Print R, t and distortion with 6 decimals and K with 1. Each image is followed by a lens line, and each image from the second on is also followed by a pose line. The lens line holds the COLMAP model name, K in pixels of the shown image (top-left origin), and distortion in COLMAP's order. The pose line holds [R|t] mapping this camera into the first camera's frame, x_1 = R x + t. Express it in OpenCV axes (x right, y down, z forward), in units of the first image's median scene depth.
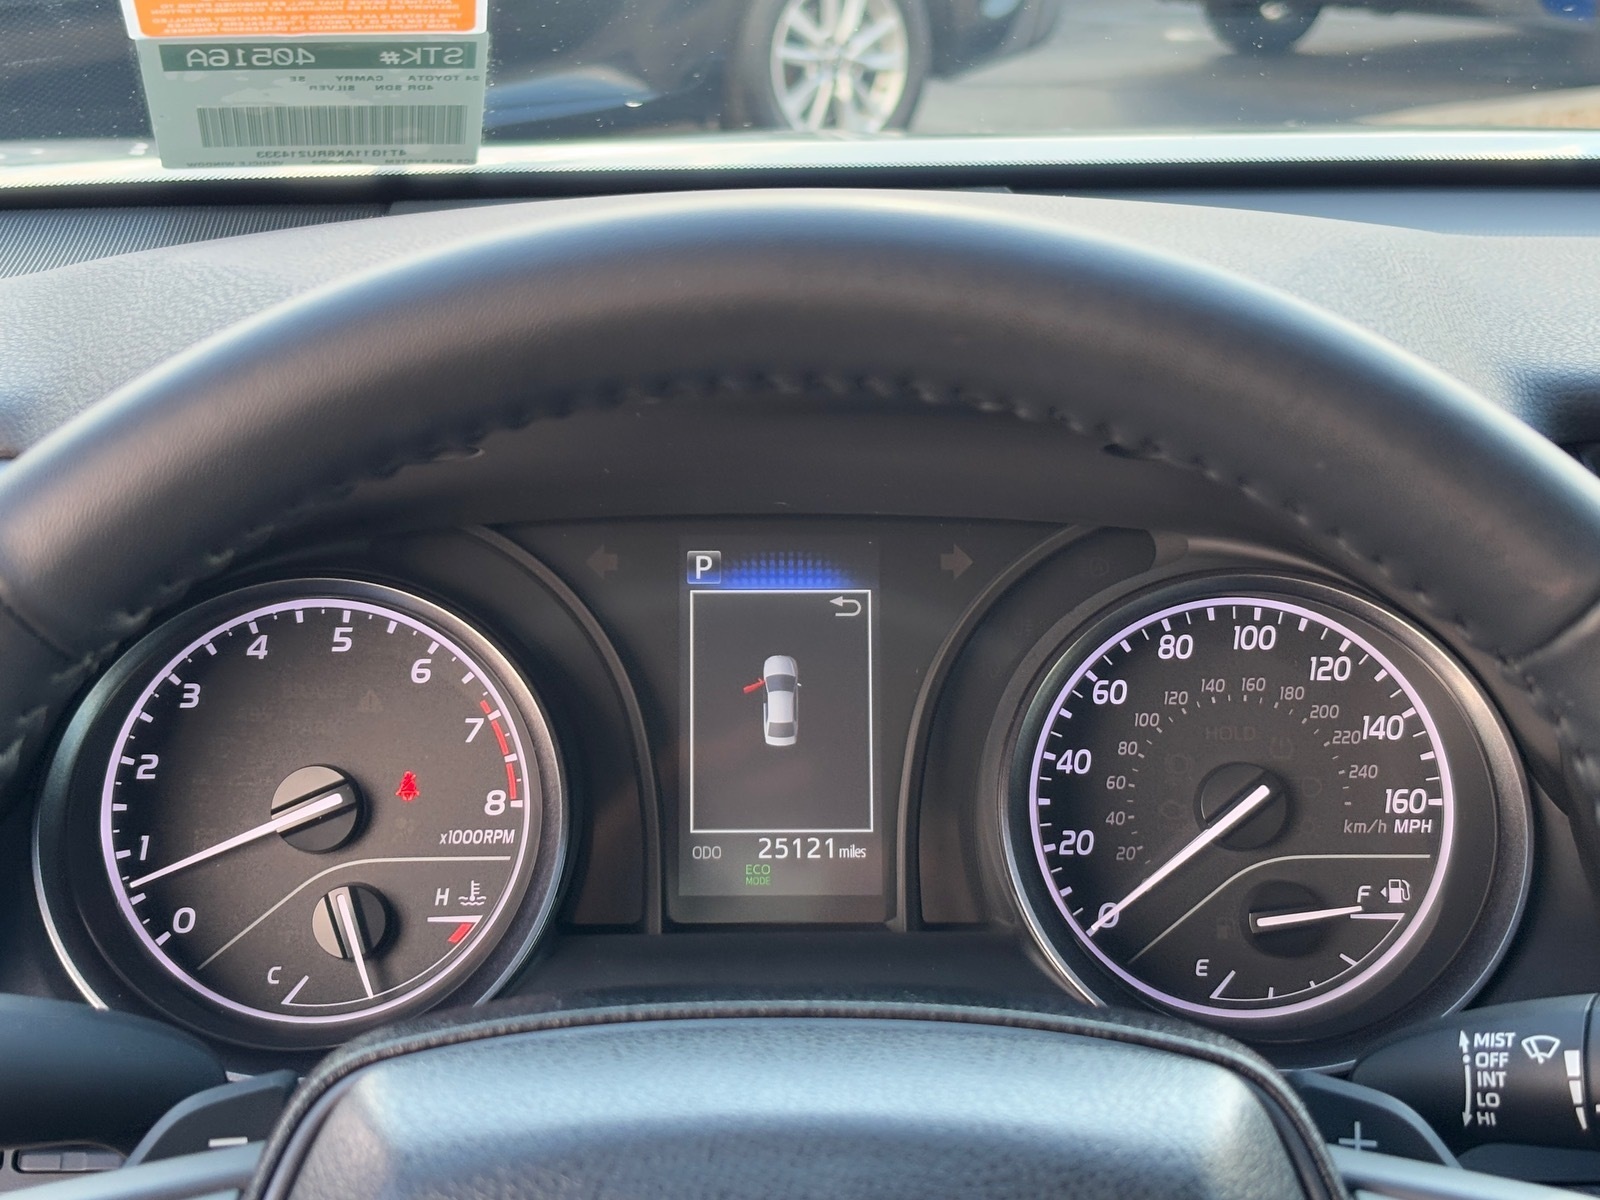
lens RADIAL K [[2715.1, 0, 794.4], [0, 2715.1, 566.5], [0, 0, 1]] dist [0.247622, -1.296178]
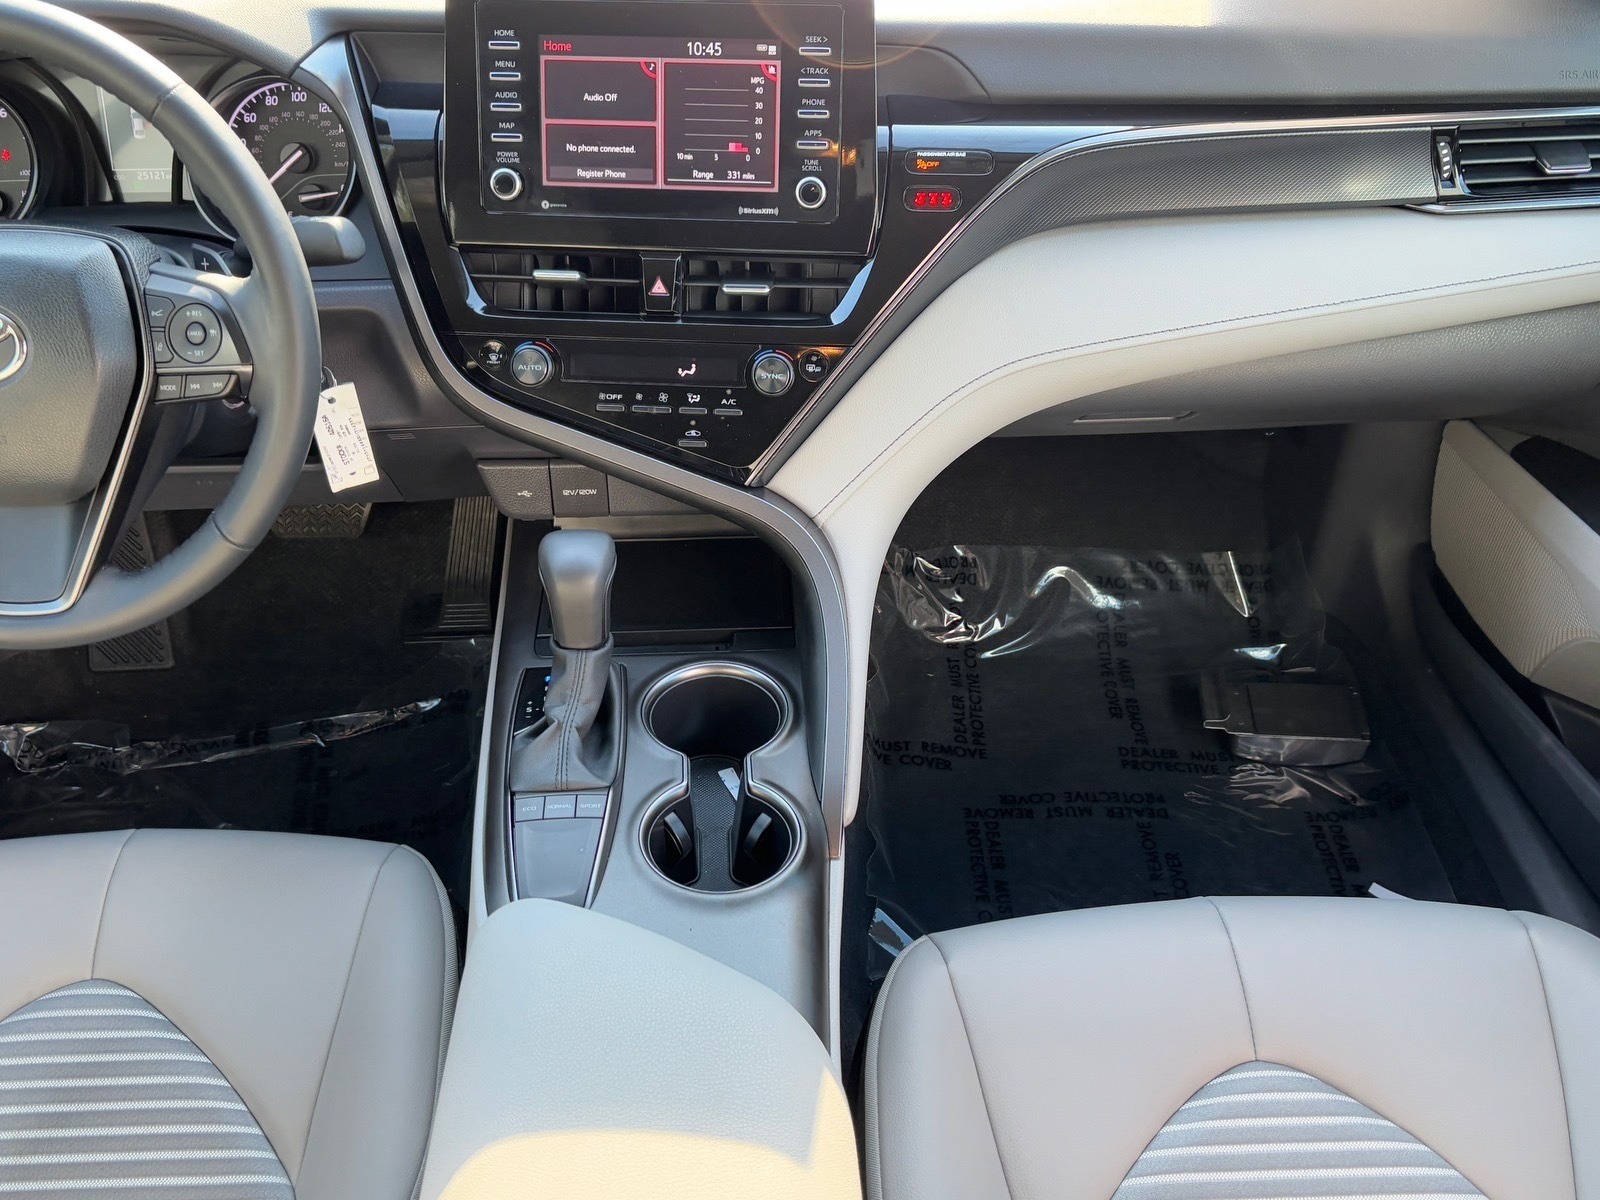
lens RADIAL K [[1533.3, 0, 791.4], [0, 1533.3, 595.2], [0, 0, 1]] dist [0.137858, -0.419193]
pose [[0.999795, -0.019898, 0.003818, 0.669821], [0.017040, 0.927736, 0.372848, -0.085624], [-0.010961, -0.372707, 0.927884, -0.704765]]
